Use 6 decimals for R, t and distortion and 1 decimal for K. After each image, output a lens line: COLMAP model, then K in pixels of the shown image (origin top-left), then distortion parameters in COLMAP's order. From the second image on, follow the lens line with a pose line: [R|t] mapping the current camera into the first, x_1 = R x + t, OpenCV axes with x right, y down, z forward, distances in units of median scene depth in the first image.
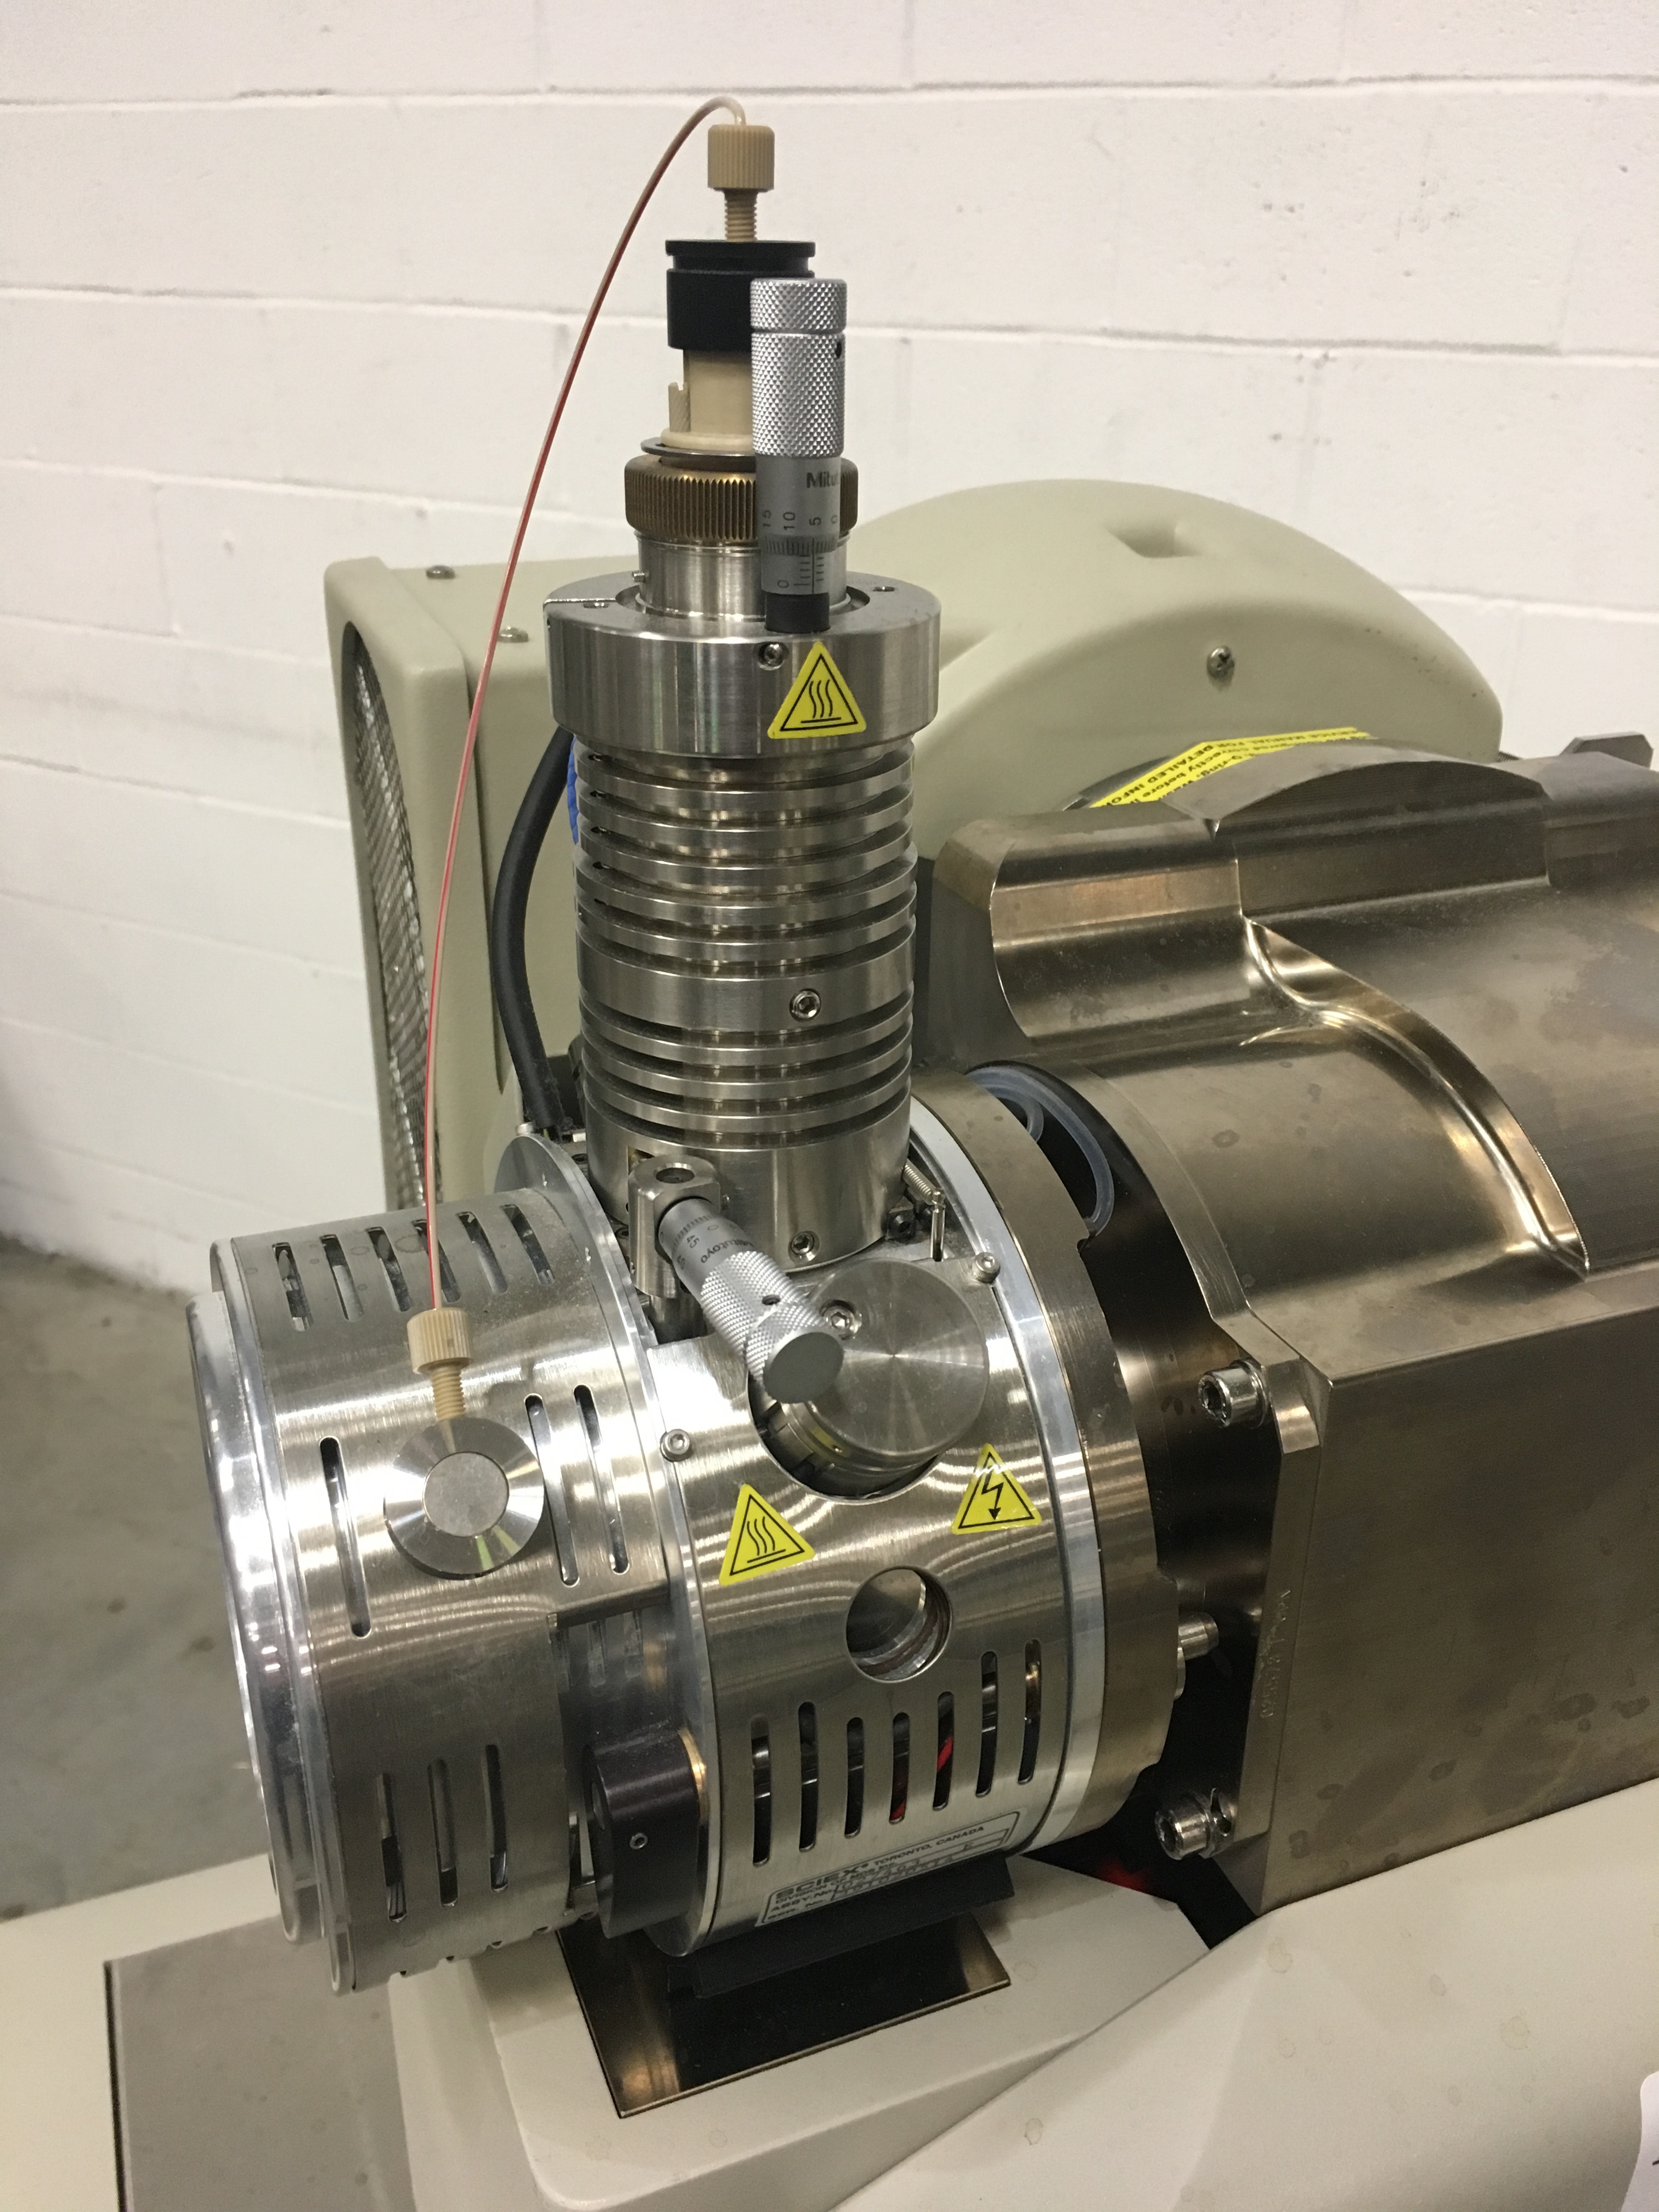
lens RADIAL K [[1875.9, 0, 839.8], [0, 1875.9, 1111.9], [0, 0, 1]] dist [0.007693, -0.042835]
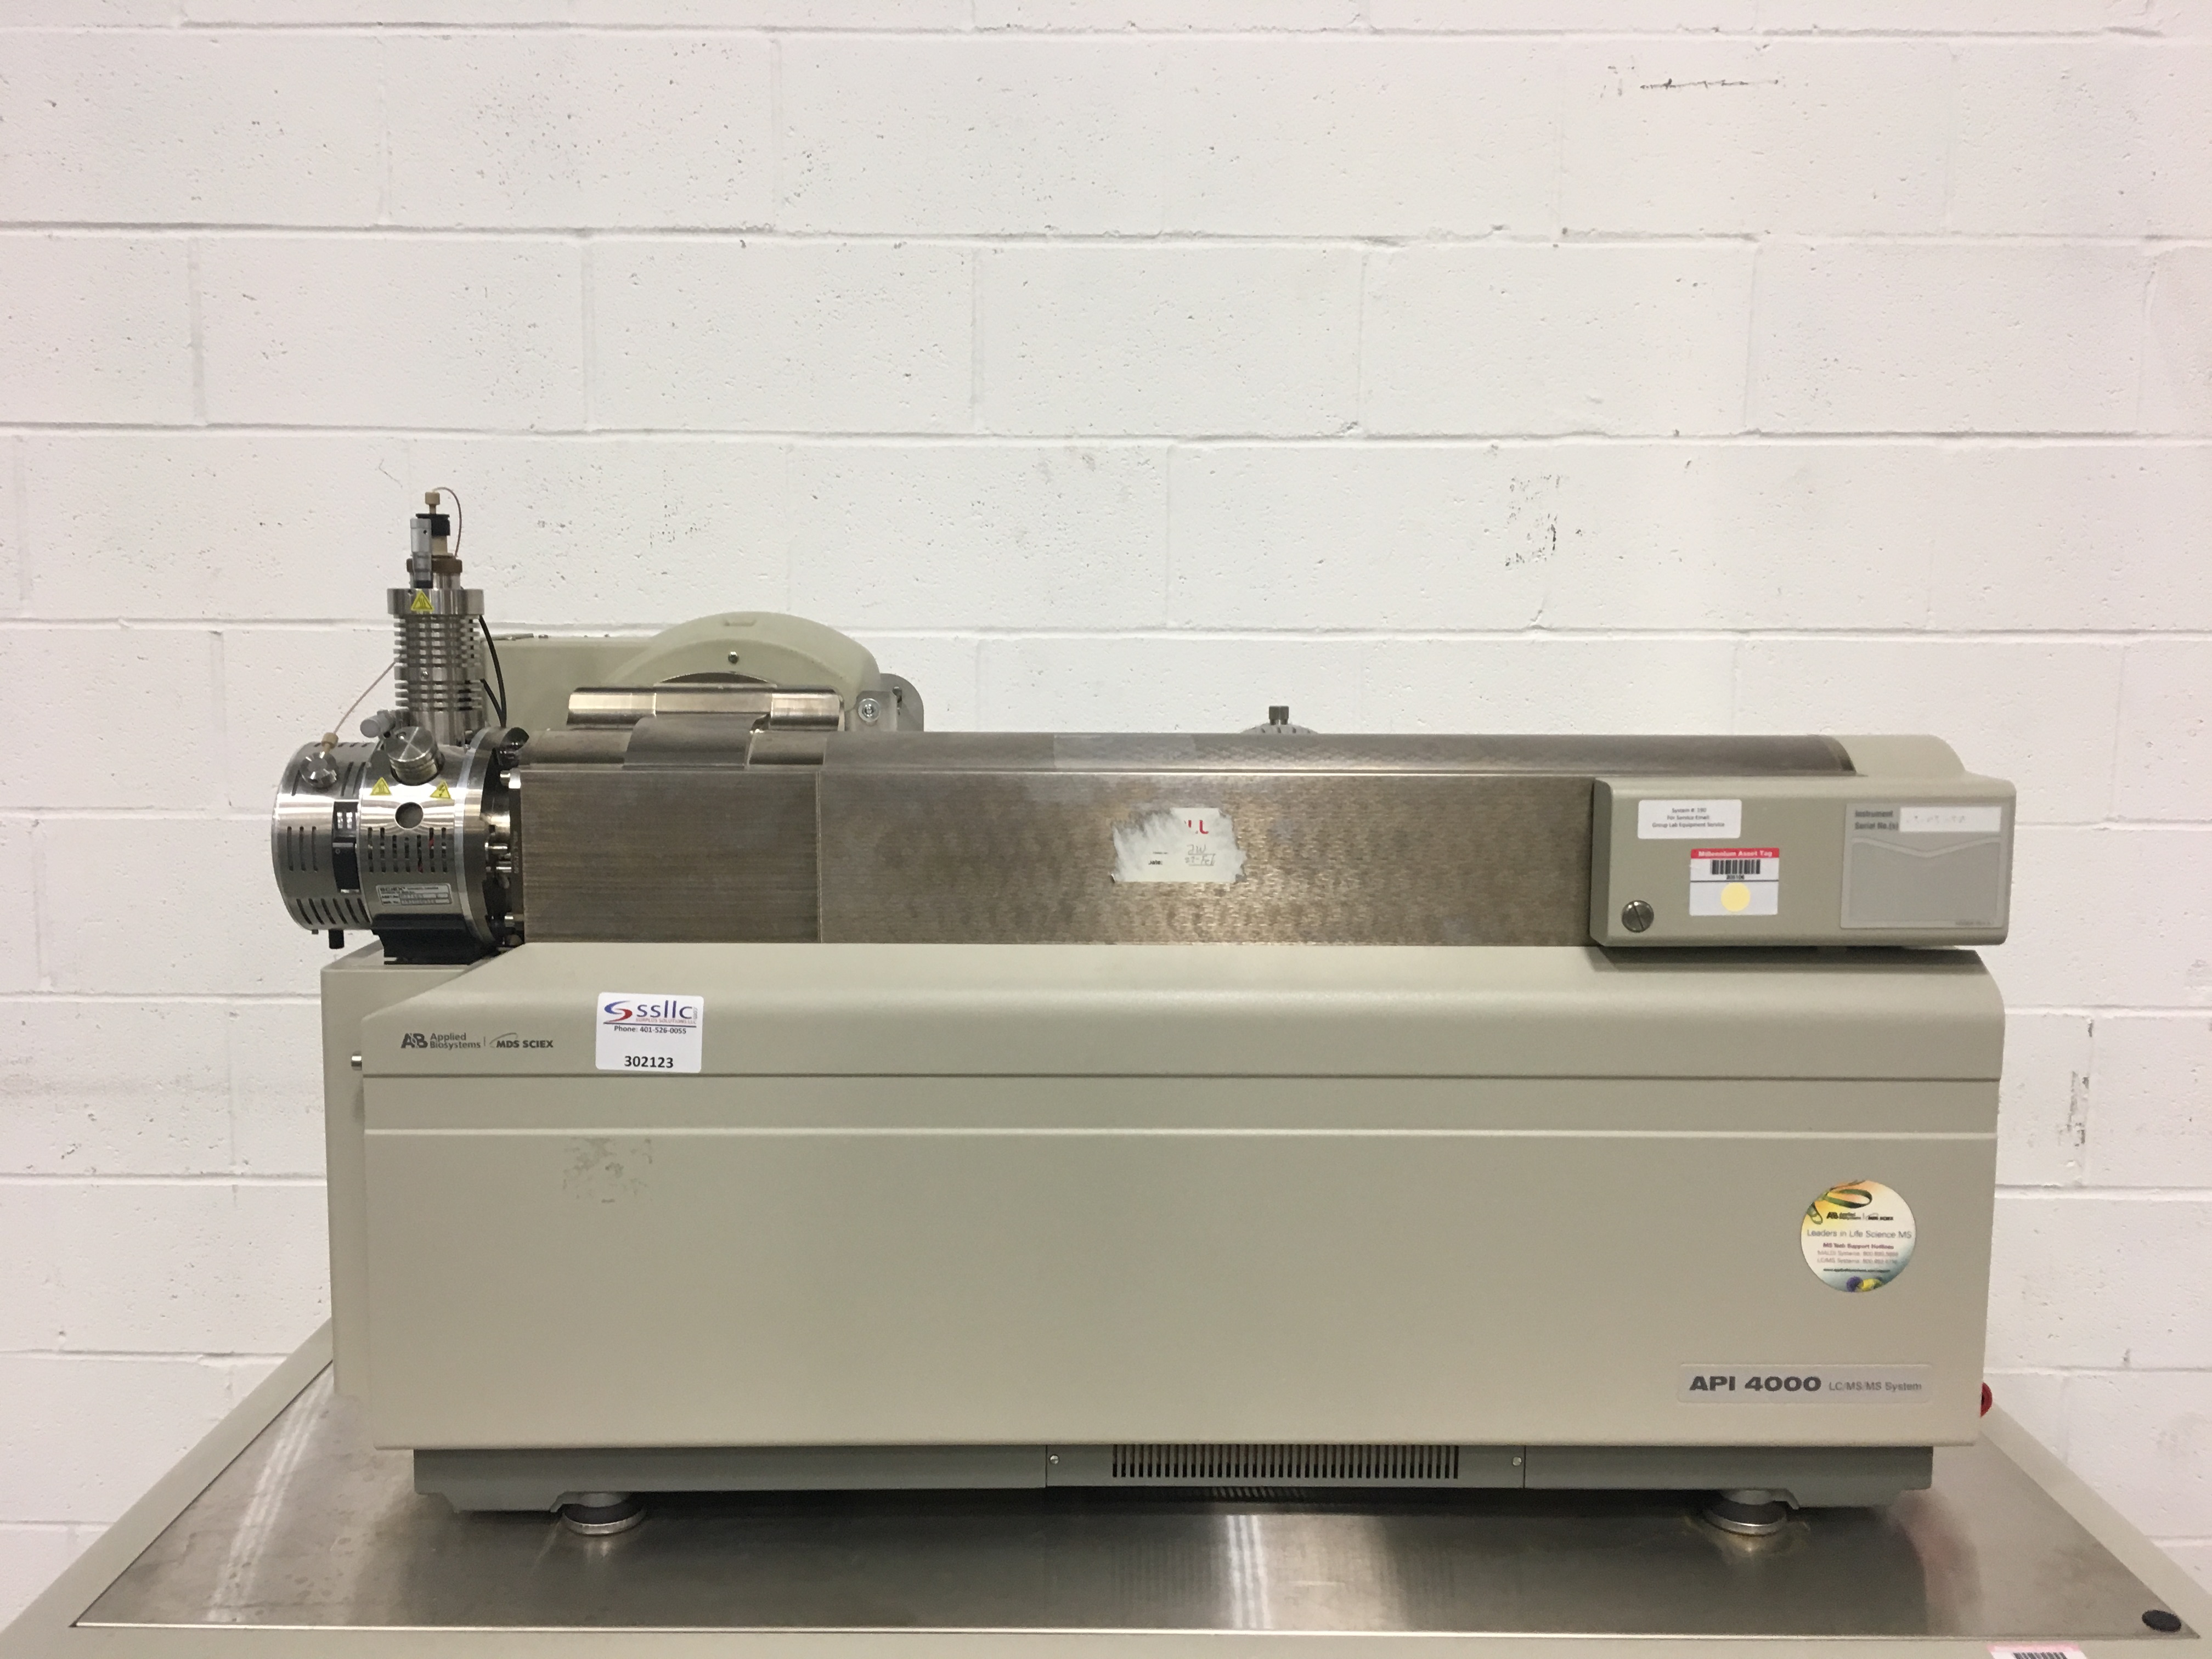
lens RADIAL K [[1875.9, 0, 1105.0], [0, 1875.9, 826.2], [0, 0, 1]] dist [0.007693, -0.042835]
pose [[0.881334, -0.068945, 0.467436, -0.033969], [0.200677, 0.950255, -0.238212, 0.070673], [-0.427760, 0.303748, 0.851327, -0.141806]]
